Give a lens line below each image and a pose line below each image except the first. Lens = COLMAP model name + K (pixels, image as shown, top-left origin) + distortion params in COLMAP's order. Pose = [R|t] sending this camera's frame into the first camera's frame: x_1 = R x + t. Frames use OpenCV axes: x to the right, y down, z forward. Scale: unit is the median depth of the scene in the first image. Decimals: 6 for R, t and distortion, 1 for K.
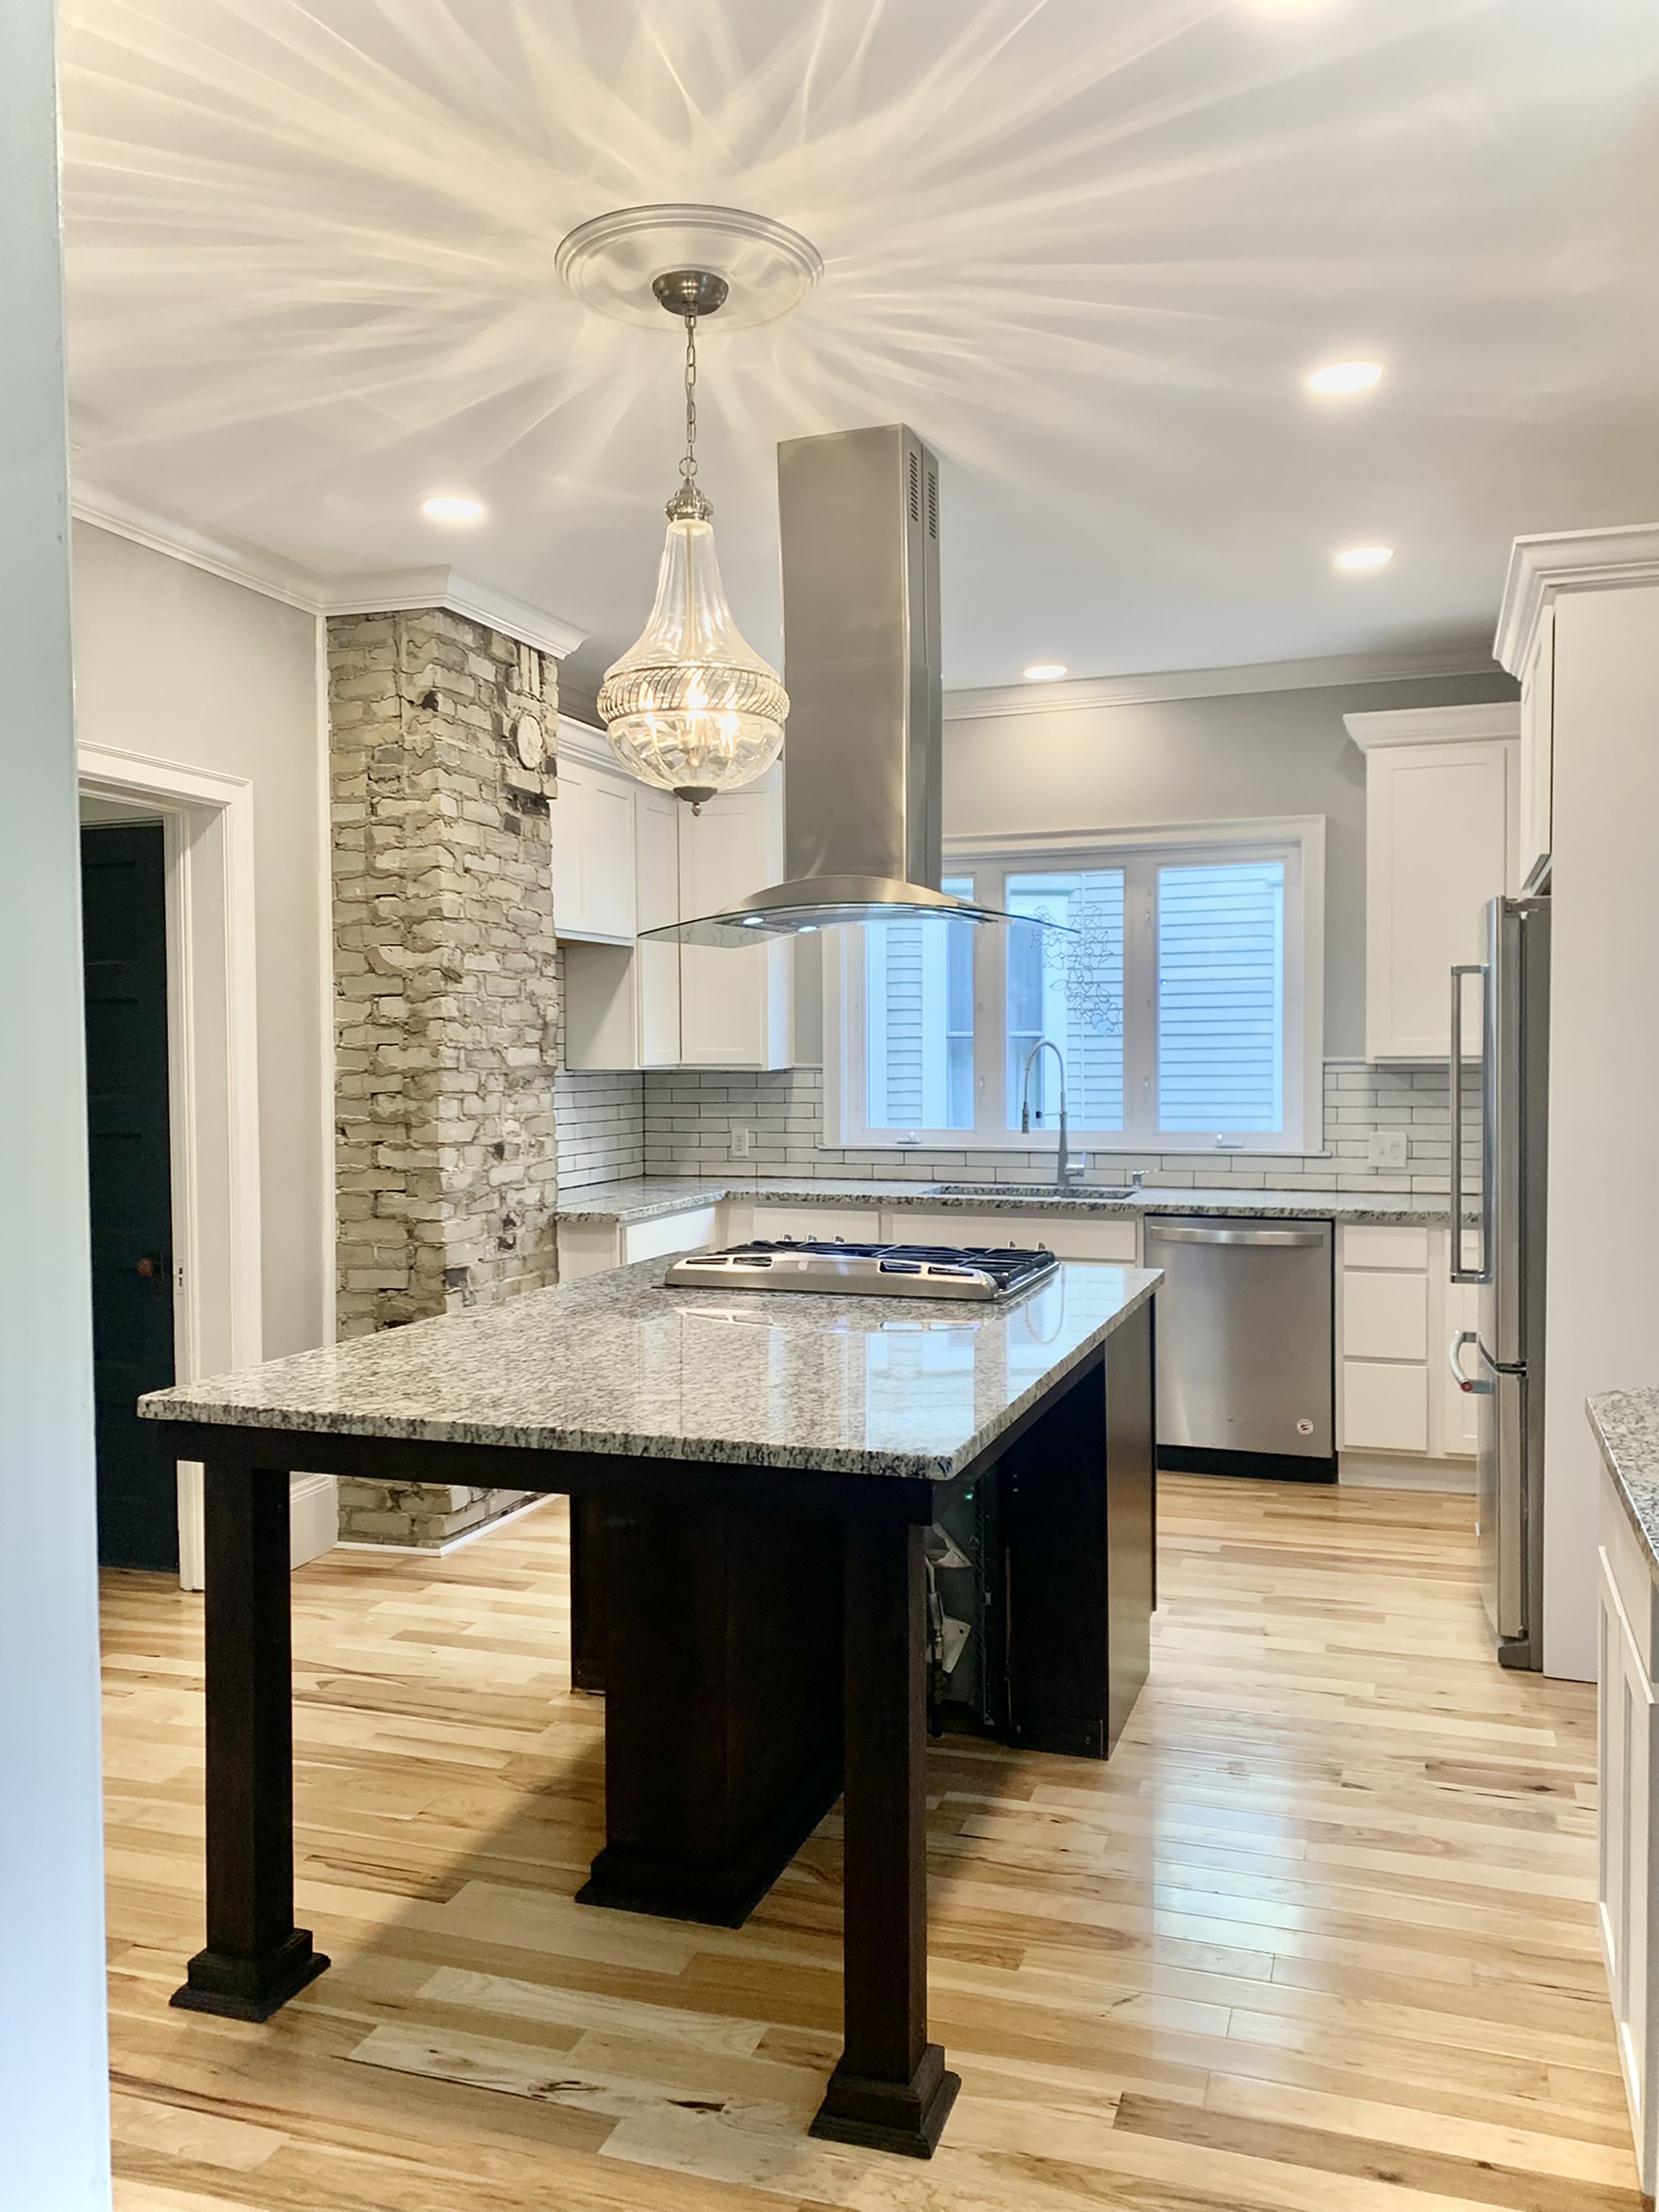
lens RADIAL K [[1717.2, 0, 829.5], [0, 1717.2, 1106.0], [0, 0, 1]] dist [0.209020, -0.537710]
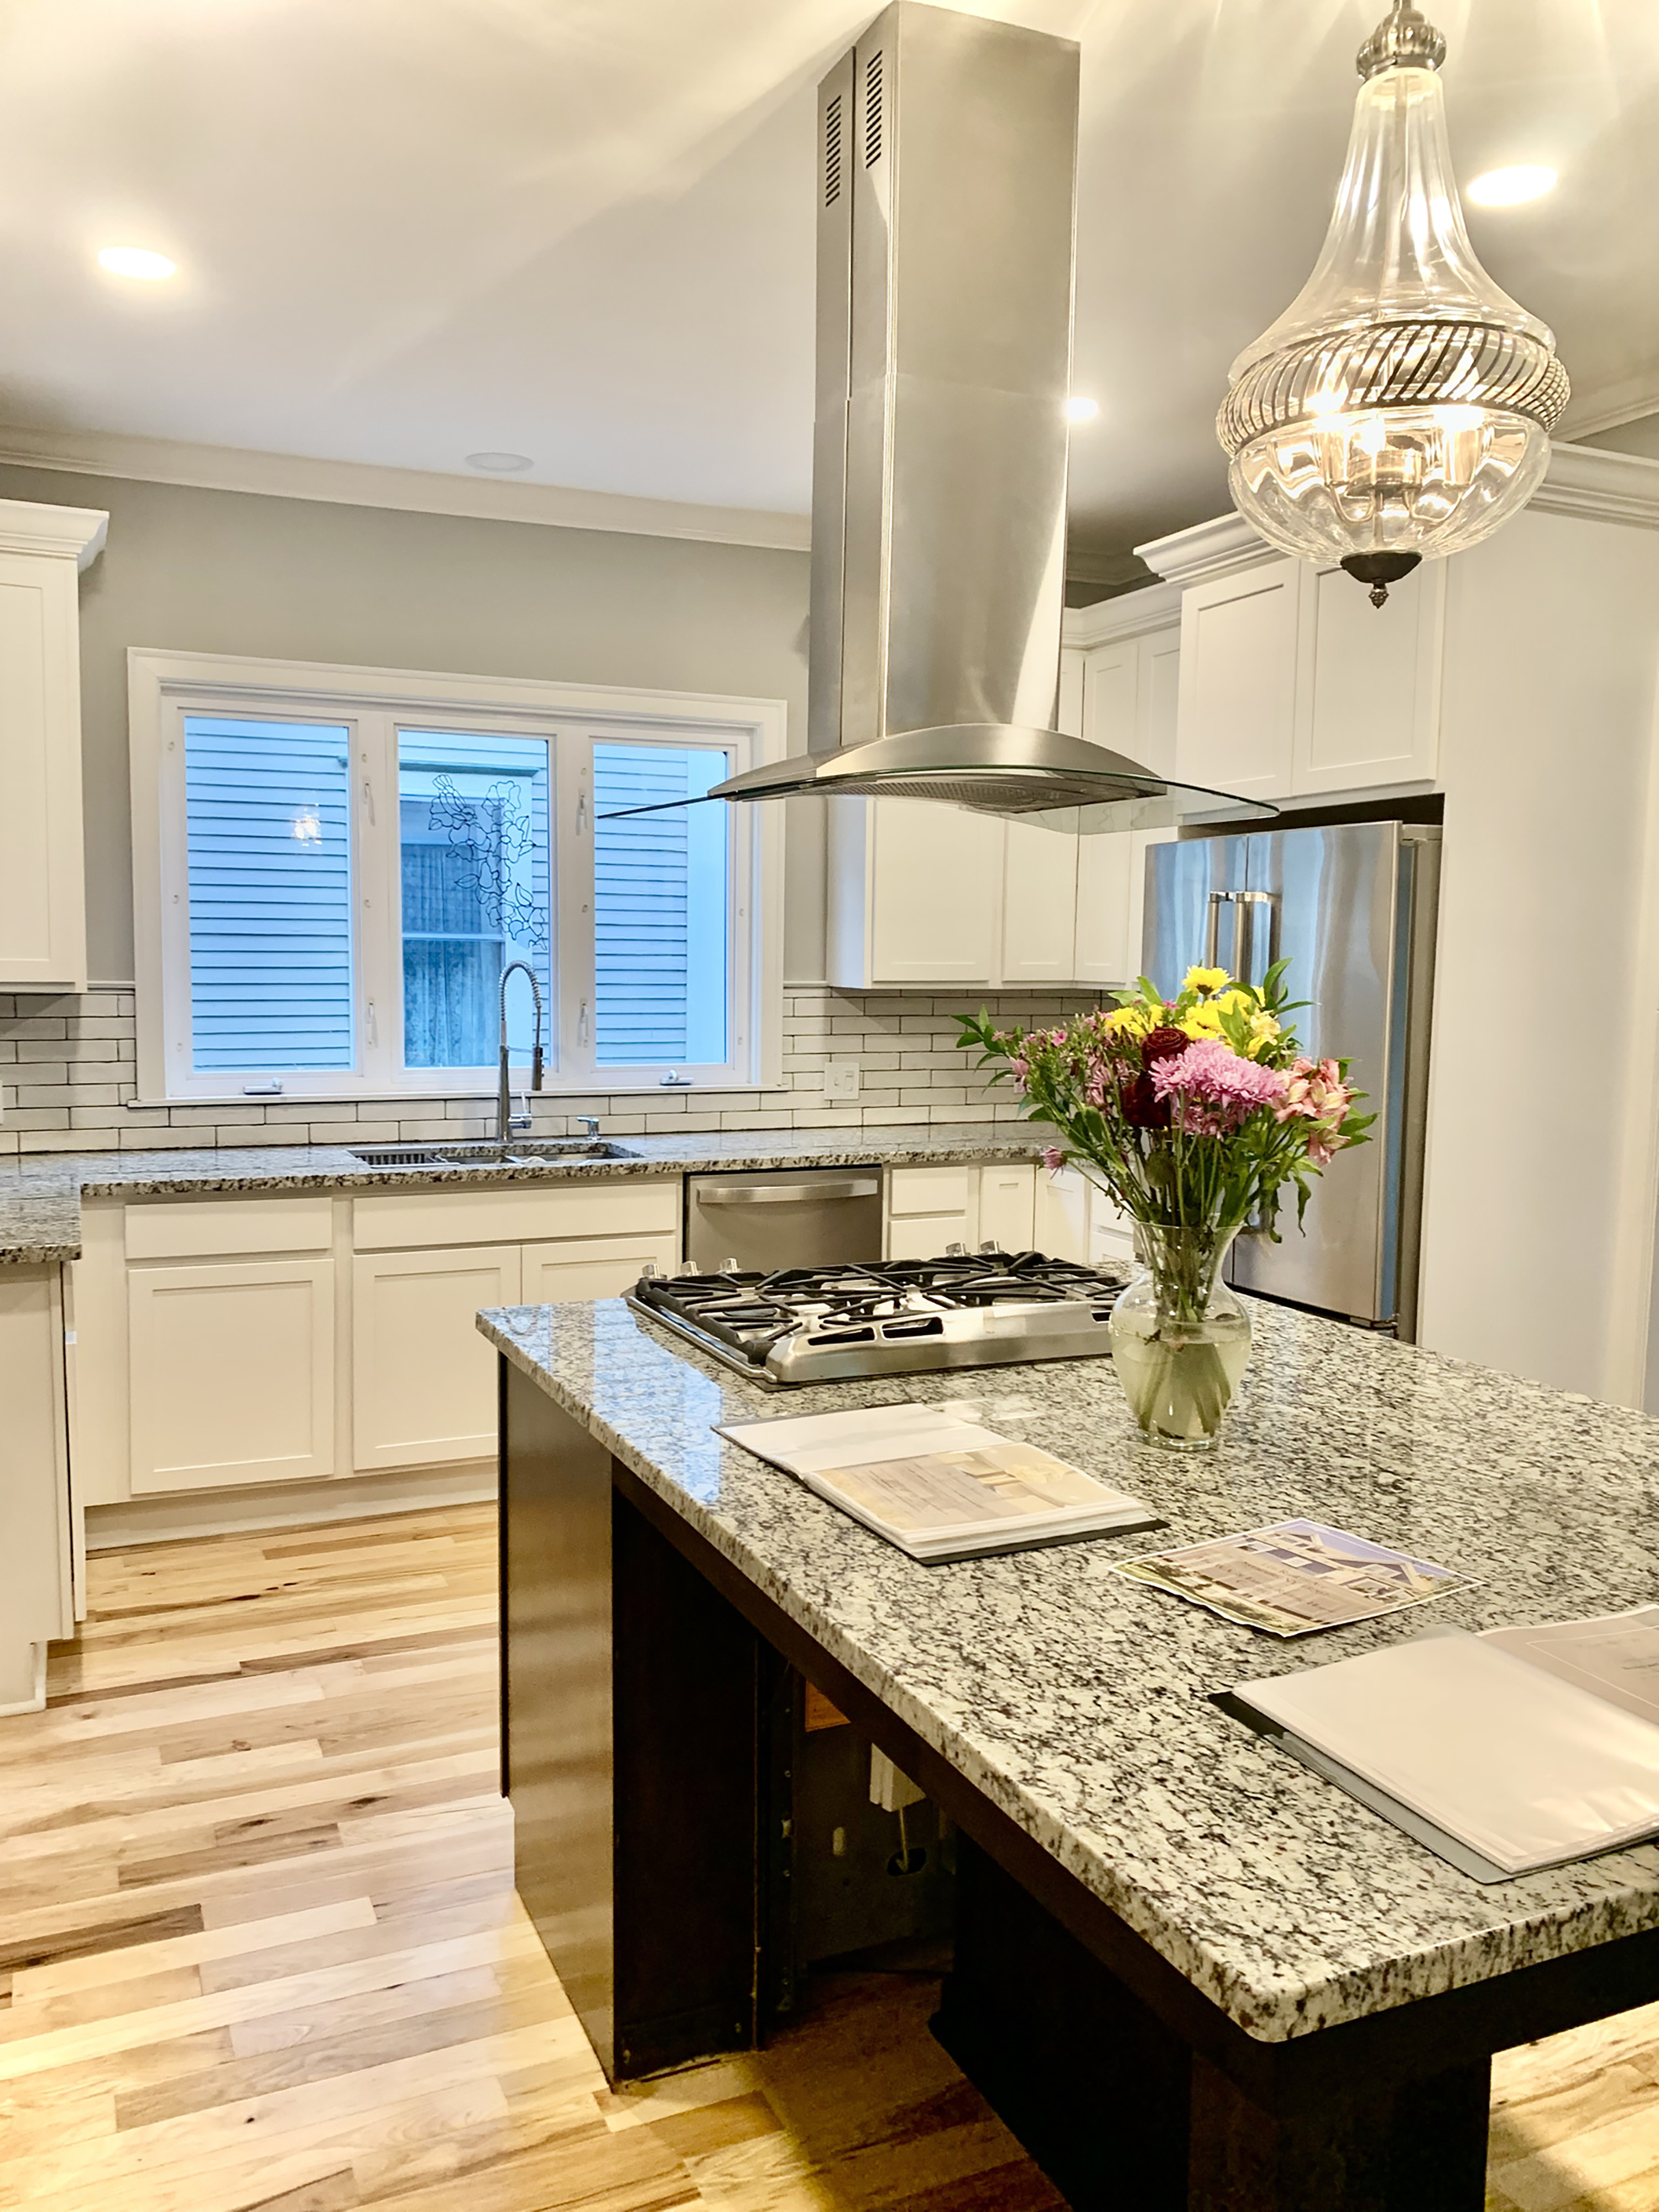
lens RADIAL K [[1704.2, 0, 835.2], [0, 1704.2, 1116.4], [0, 0, 1]] dist [0.095908, -0.145750]
pose [[0.716580, -0.053677, 0.695436, -0.400188], [0.004902, 0.997397, 0.071933, -0.027104], [-0.697488, -0.048137, 0.714978, 0.456923]]
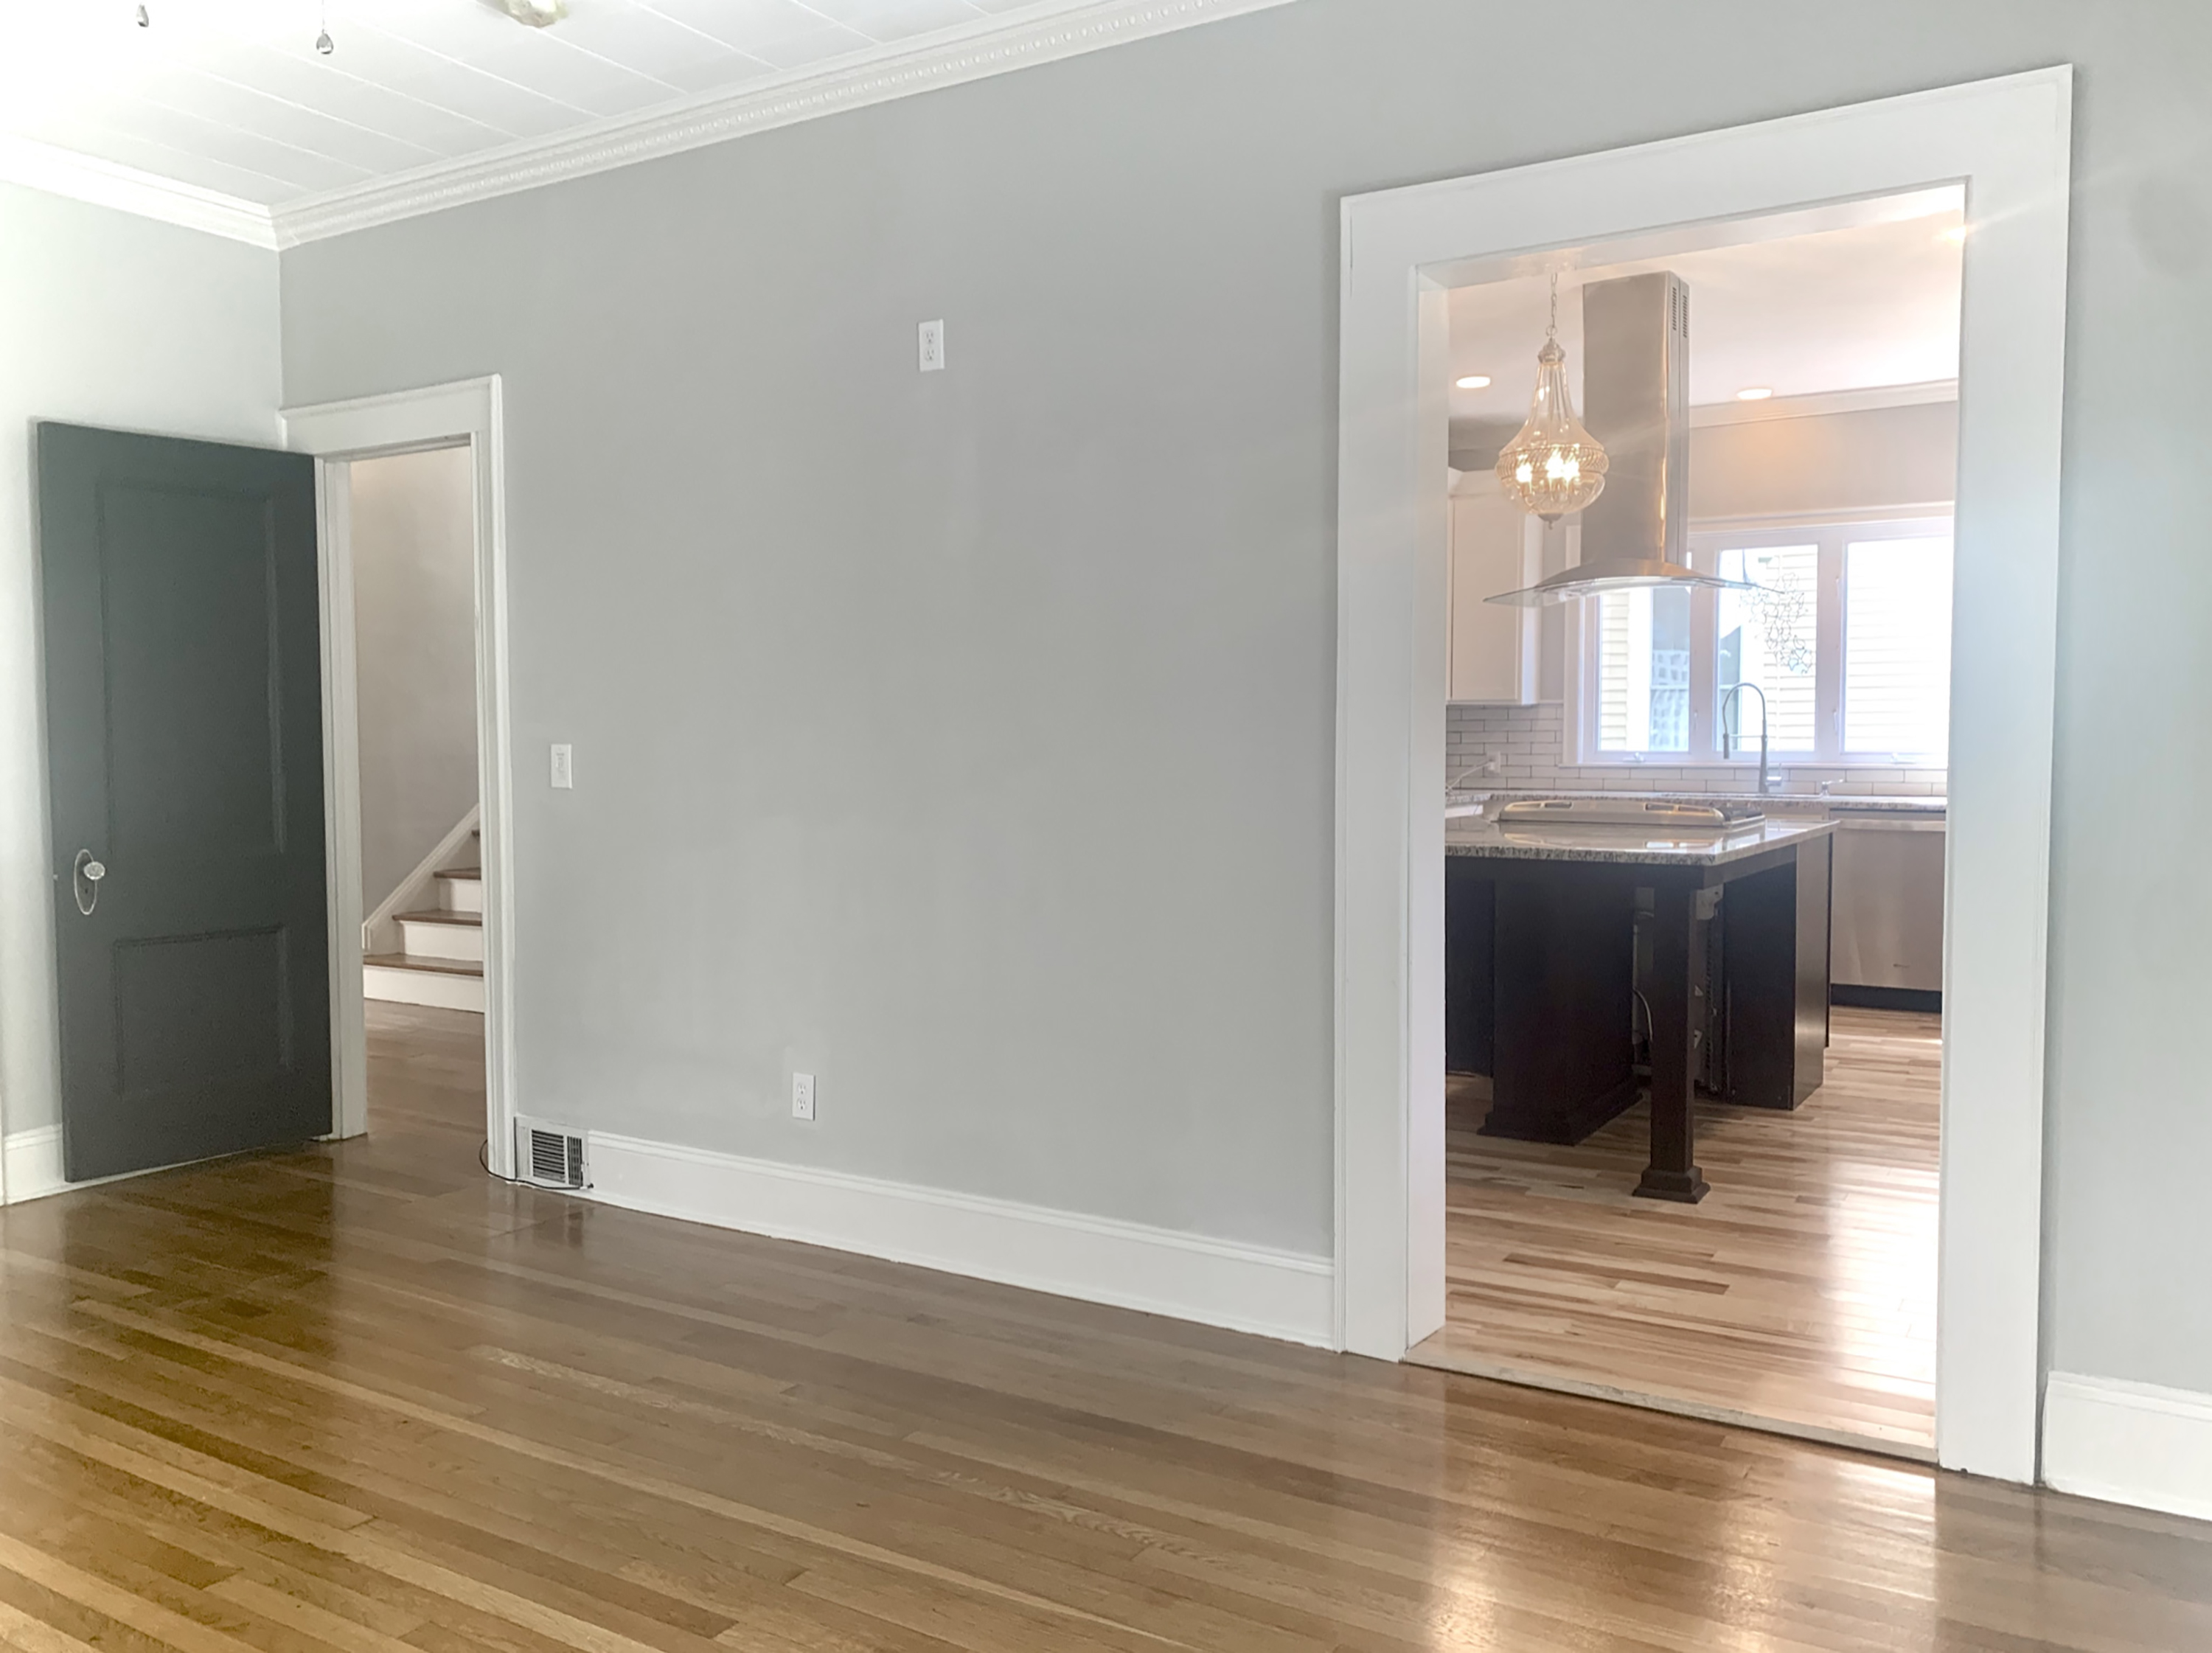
lens RADIAL K [[1717.2, 0, 1115.9], [0, 1717.2, 806.7], [0, 0, 1]] dist [0.209020, -0.537710]
pose [[0.977344, 0.014454, -0.211162, -0.079785], [-0.011157, 0.999797, 0.016798, 0.052536], [0.211362, -0.014061, 0.977307, -0.493796]]
